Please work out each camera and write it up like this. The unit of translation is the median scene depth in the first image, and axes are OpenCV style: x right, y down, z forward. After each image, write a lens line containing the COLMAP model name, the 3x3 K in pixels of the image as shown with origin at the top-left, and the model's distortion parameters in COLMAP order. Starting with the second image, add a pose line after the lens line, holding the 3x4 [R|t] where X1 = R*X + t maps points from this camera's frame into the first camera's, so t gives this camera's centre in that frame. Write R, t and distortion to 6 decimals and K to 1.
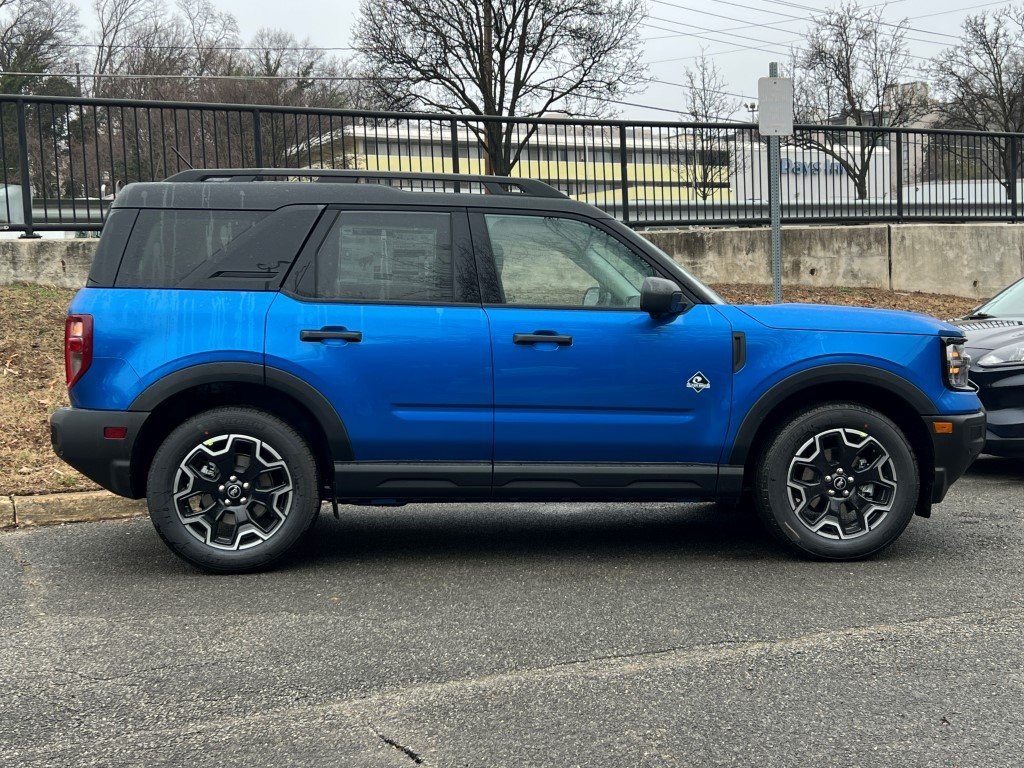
lens RADIAL K [[1281.7, 0, 511.8], [0, 1281.7, 391.5], [0, 0, 1]] dist [0.132234, 0.000000]
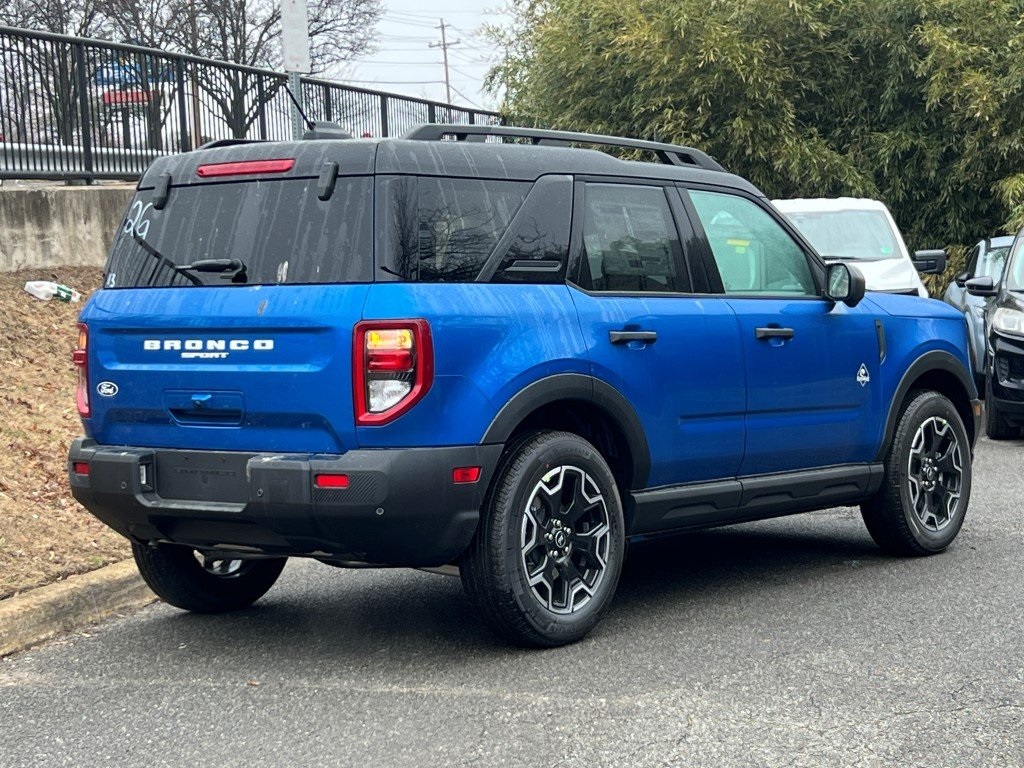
lens RADIAL K [[2078.6, 0, 511.8], [0, 2078.6, 381.2], [0, 0, 1]] dist [0.222204, 0.000000]
pose [[0.684882, -0.045677, 0.727221, -1.113300], [0.064341, 0.997926, 0.002084, -0.022034], [-0.725807, 0.045363, 0.686401, 0.143981]]
